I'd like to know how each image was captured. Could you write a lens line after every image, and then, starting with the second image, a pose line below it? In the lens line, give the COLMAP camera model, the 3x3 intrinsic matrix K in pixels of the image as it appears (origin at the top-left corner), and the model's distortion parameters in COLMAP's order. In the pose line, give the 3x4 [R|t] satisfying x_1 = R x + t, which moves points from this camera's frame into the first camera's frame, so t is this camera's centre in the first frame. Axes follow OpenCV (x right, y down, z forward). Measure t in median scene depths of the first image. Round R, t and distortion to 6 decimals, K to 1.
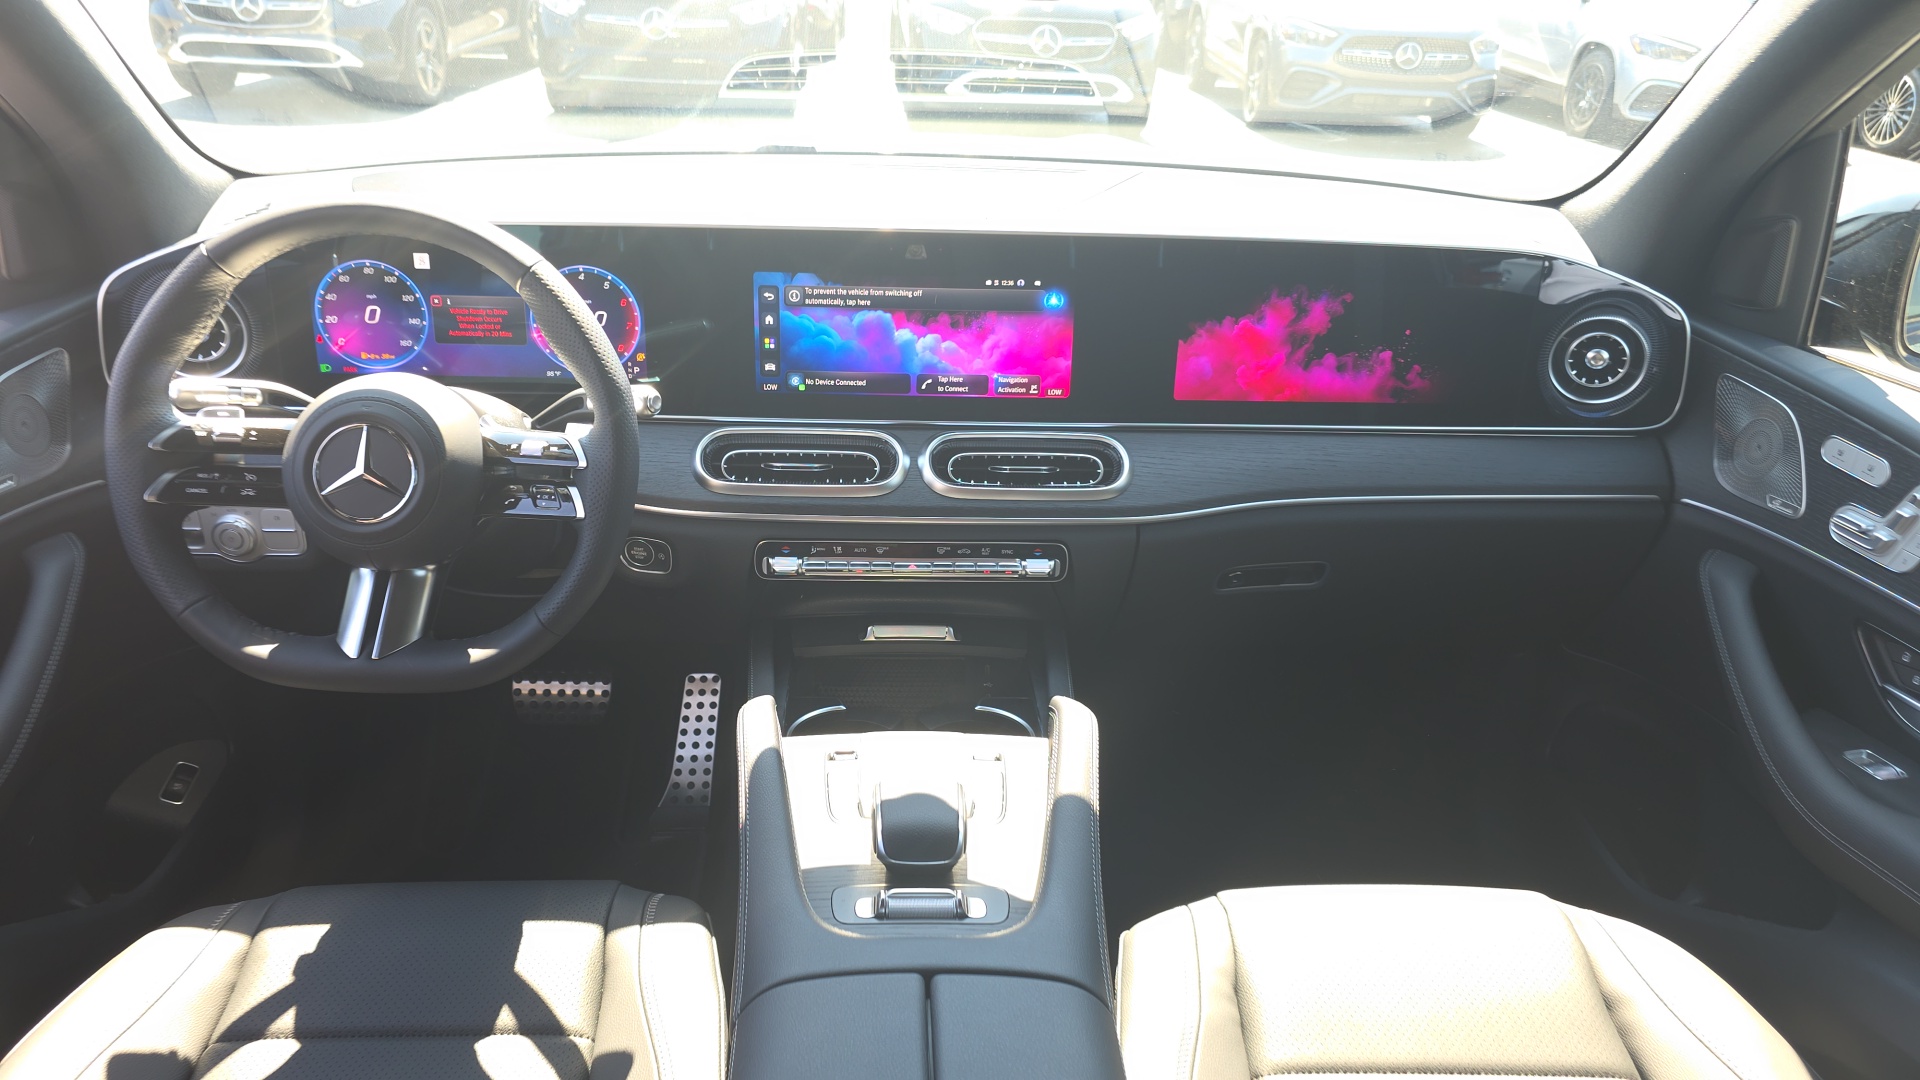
lens RADIAL K [[1310.7, 0, 946.4], [0, 1310.7, 542.5], [0, 0, 1]] dist [0.052783, -0.065975]
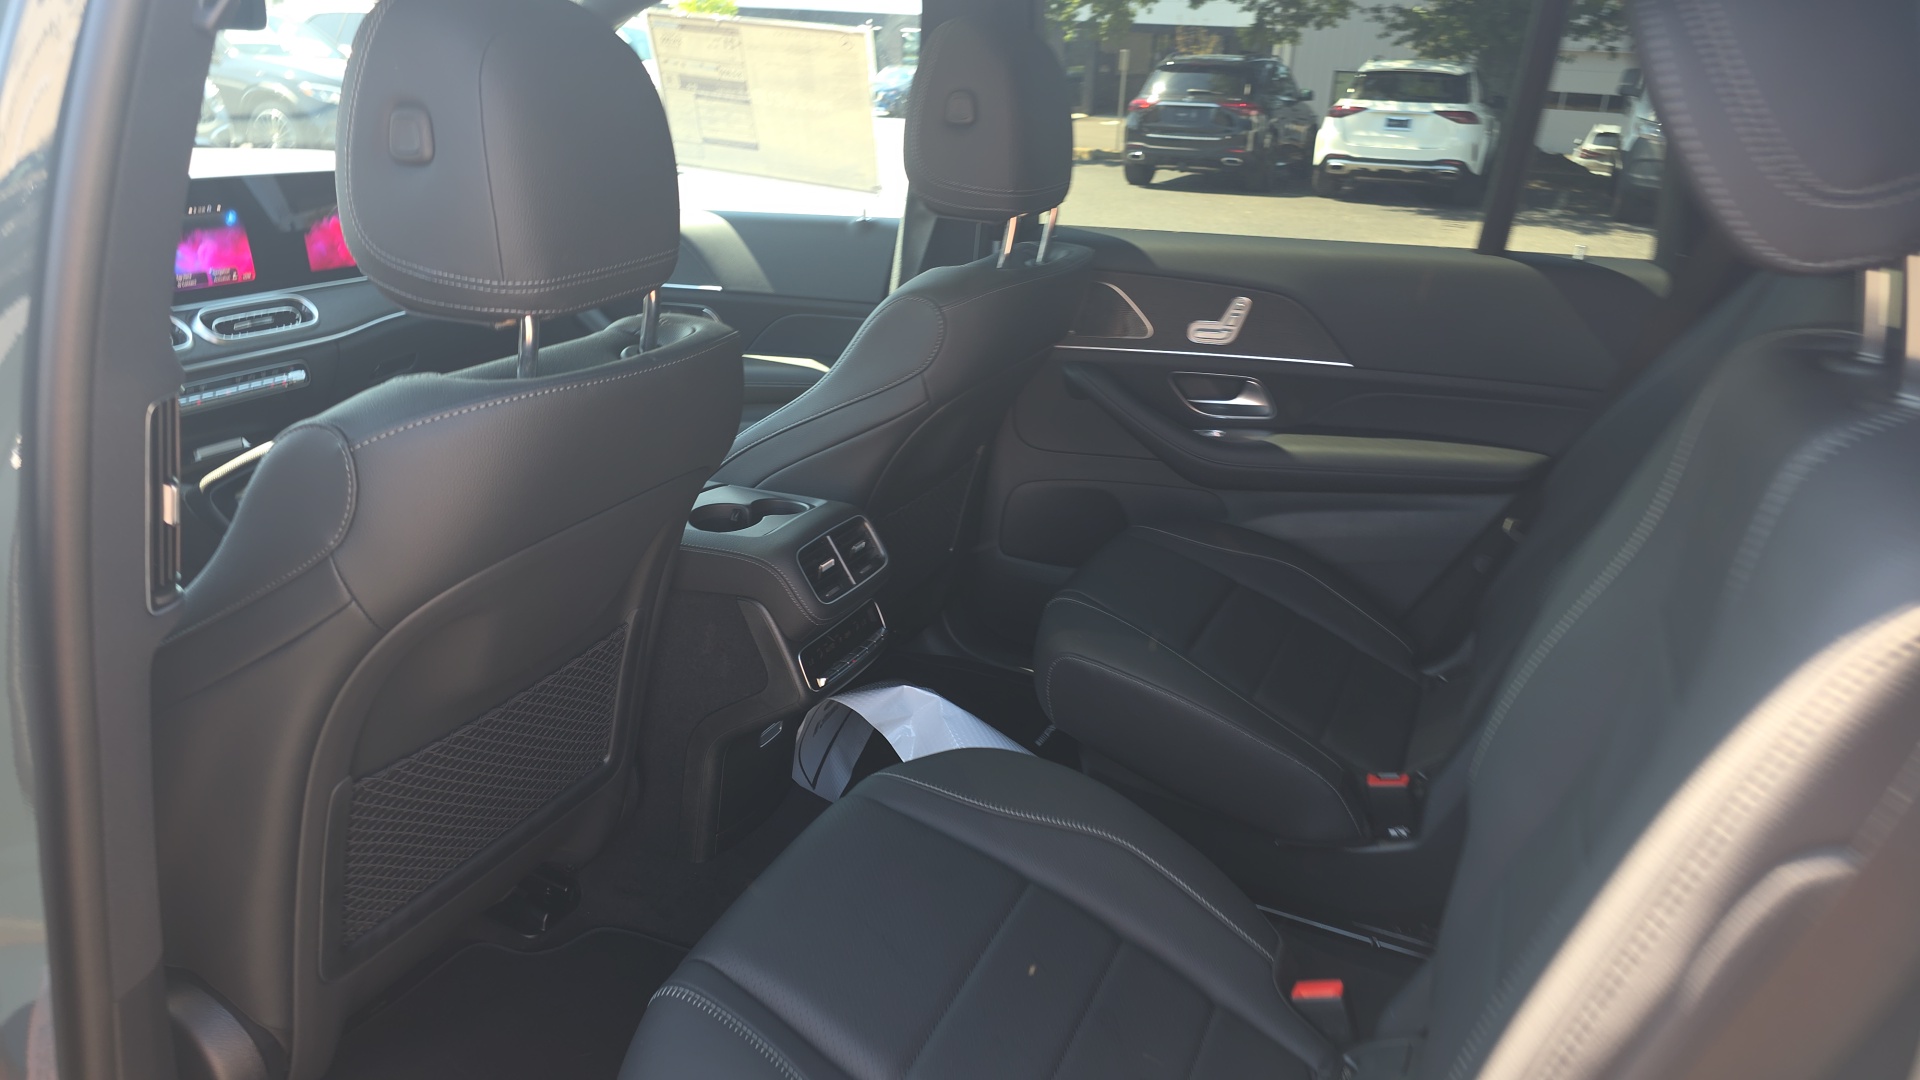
lens RADIAL K [[1310.7, 0, 972.1], [0, 1310.7, 540.5], [0, 0, 1]] dist [0.052783, -0.065975]
pose [[0.451827, -0.318288, 0.833394, -0.995237], [0.346052, 0.923572, 0.165115, 0.229297], [-0.822253, 0.213794, 0.527439, -0.526746]]
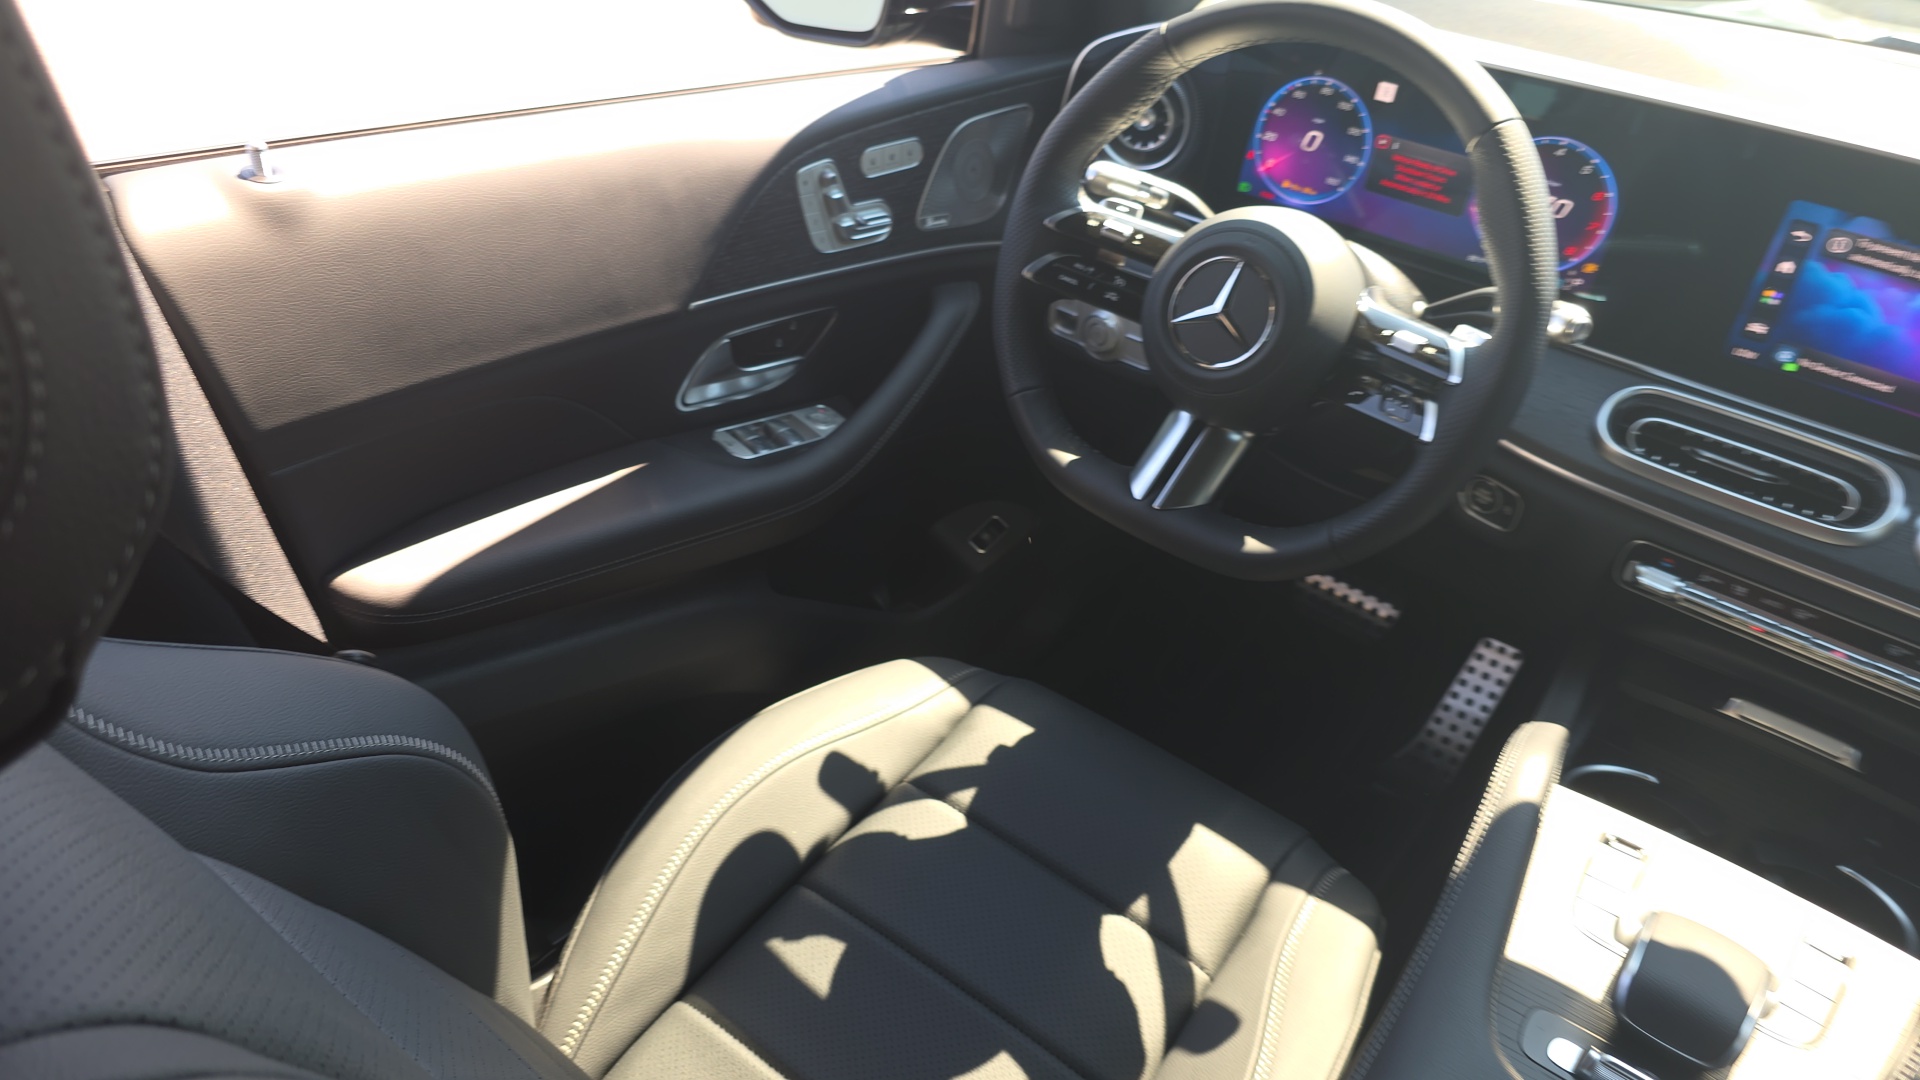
lens RADIAL K [[1310.7, 0, 971.6], [0, 1310.7, 570.2], [0, 0, 1]] dist [0.052783, -0.065975]
pose [[0.753760, 0.398434, -0.522586, -0.023553], [-0.331947, 0.917168, 0.220485, -0.025901], [0.567148, 0.007278, 0.823584, 0.131387]]
